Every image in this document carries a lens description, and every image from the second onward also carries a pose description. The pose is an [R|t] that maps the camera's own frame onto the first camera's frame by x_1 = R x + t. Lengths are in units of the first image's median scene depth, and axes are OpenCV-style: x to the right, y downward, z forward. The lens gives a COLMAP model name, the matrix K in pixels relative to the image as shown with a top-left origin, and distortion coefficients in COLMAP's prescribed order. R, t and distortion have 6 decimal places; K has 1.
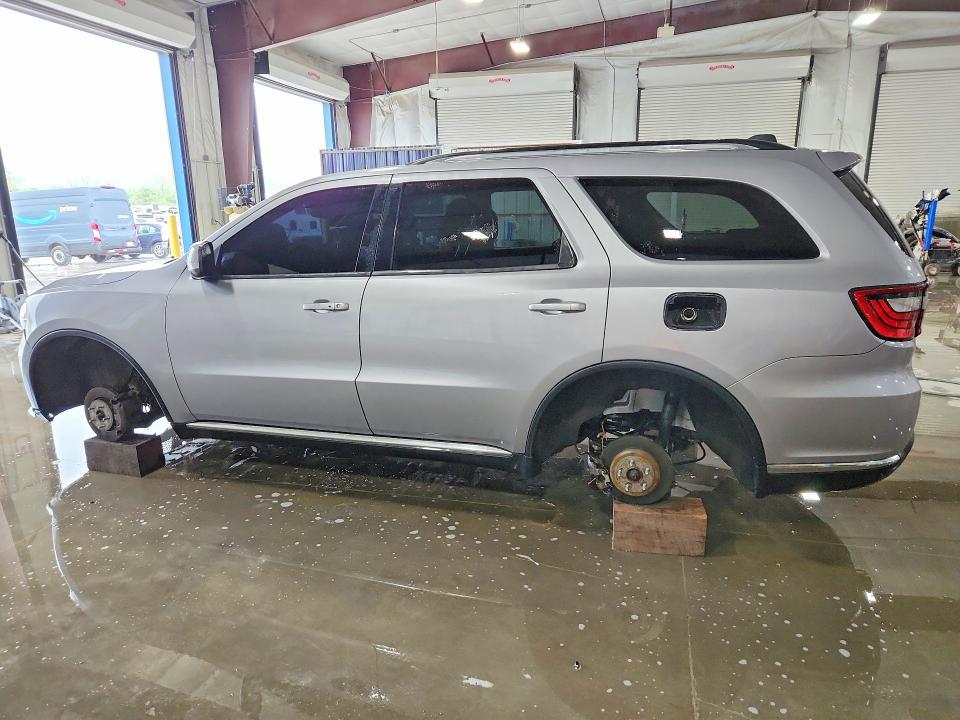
lens RADIAL K [[646.5, 0, 472.6], [0, 646.5, 359.8], [0, 0, 1]] dist [0.048500, -0.020783]
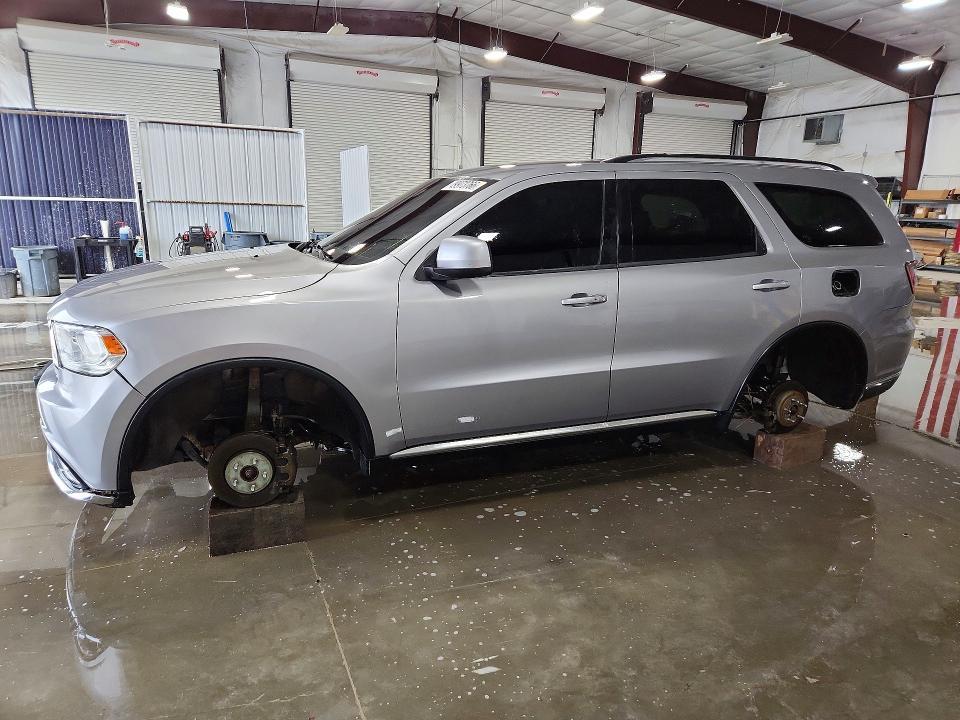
lens RADIAL K [[646.5, 0, 473.0], [0, 646.5, 362.9], [0, 0, 1]] dist [0.048500, -0.020783]
pose [[0.775080, -0.122494, 0.619876, -0.949121], [0.114017, 0.992039, 0.053473, -0.056969], [-0.621491, 0.029230, 0.782876, 0.314323]]
